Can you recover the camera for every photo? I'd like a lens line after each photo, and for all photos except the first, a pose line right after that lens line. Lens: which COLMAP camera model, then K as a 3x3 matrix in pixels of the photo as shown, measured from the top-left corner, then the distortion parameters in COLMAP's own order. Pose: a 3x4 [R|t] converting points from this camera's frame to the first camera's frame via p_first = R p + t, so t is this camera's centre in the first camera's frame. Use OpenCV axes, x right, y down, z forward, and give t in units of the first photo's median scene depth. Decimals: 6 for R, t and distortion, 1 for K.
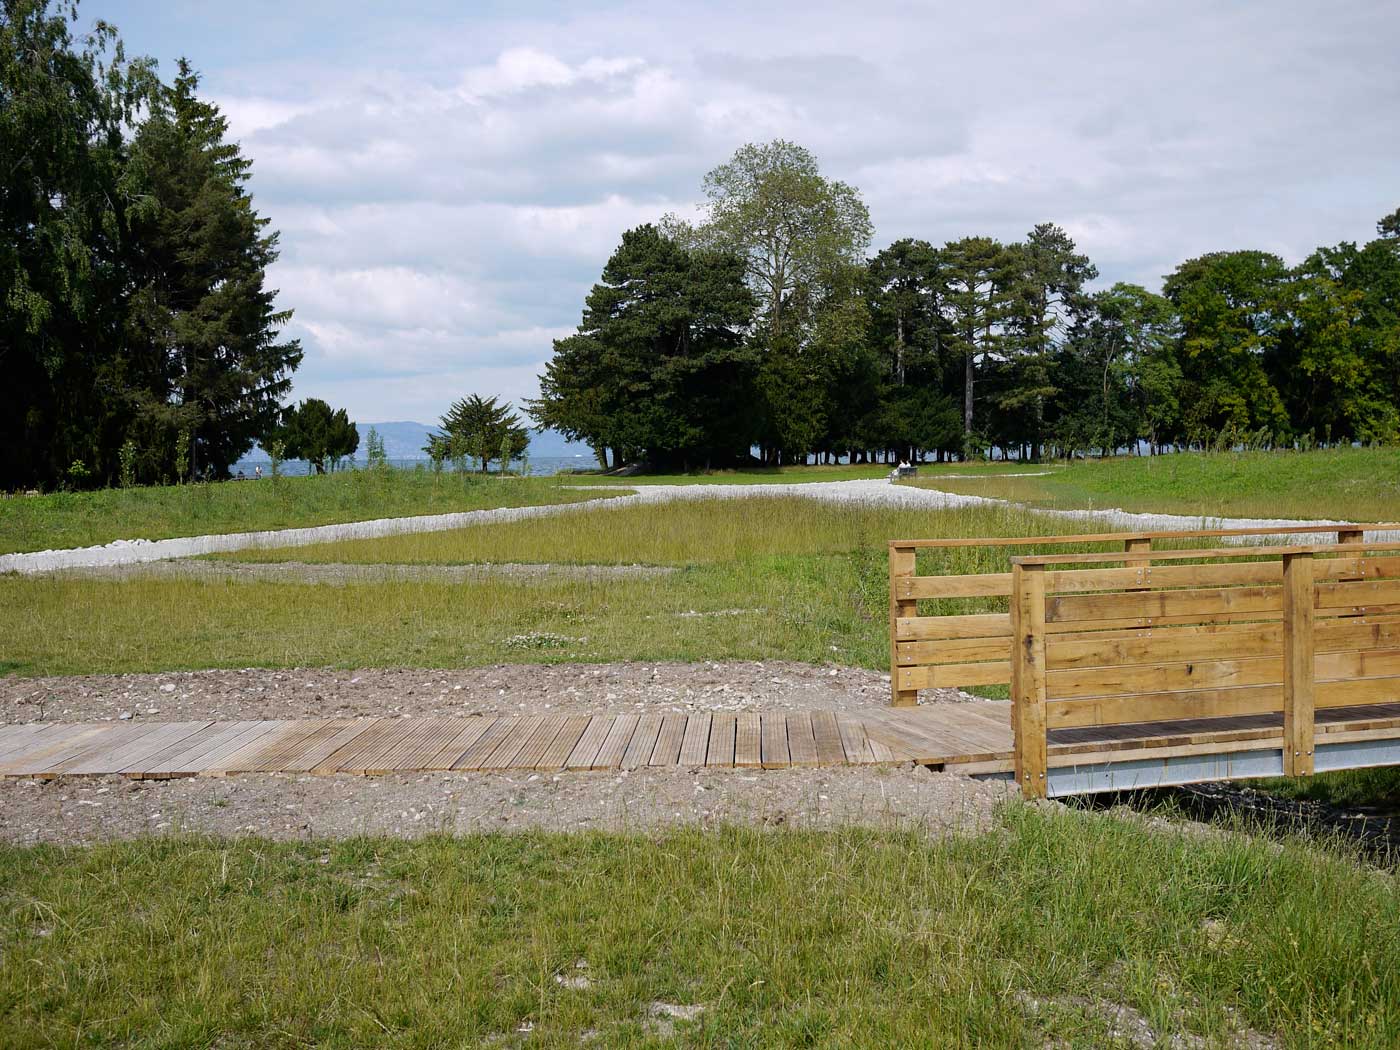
lens RADIAL K [[1545.1, 0, 700.0], [0, 1545.1, 525.0], [0, 0, 1]] dist [0.000430, -0.046968]
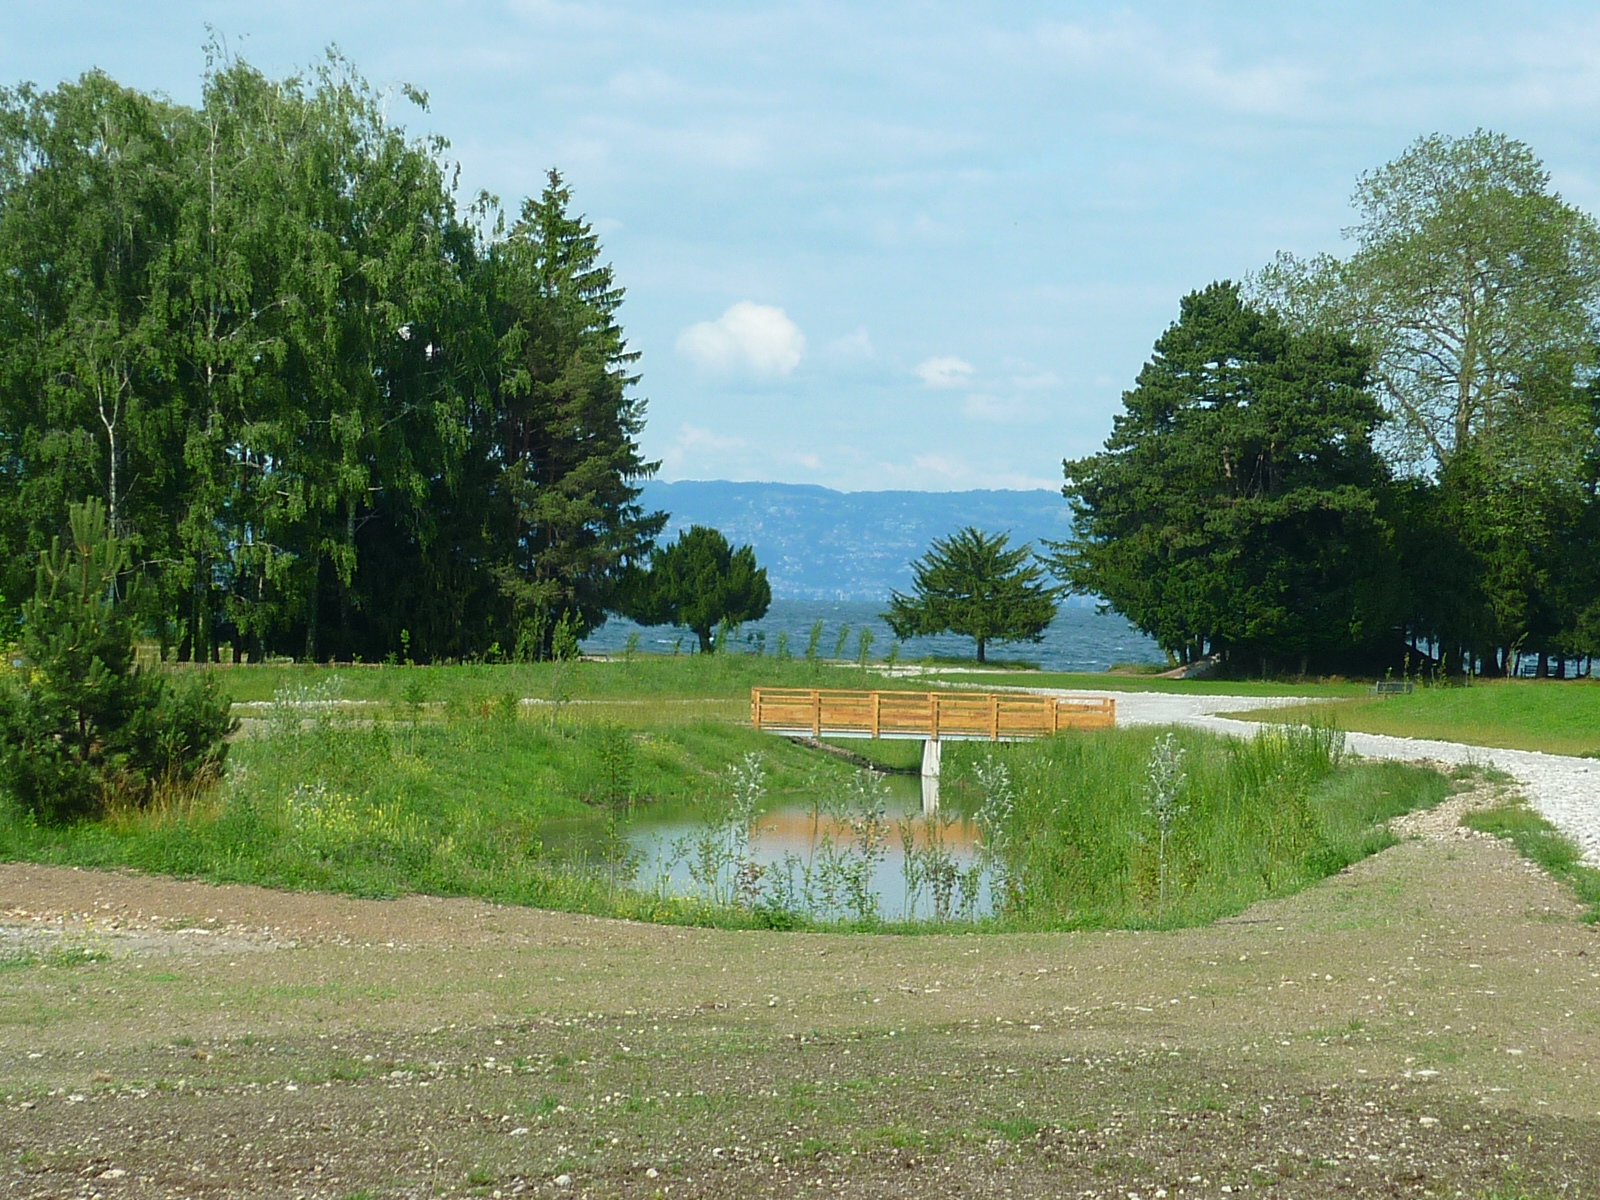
lens RADIAL K [[5061.4, 0, 800.0], [0, 5061.4, 600.0], [0, 0, 1]] dist [0.028790, 1.587685]
pose [[0.970669, 0.045585, -0.236057, 0.296279], [-0.056217, 0.997676, -0.038504, 0.024723], [0.233753, 0.050646, 0.970976, -1.057020]]
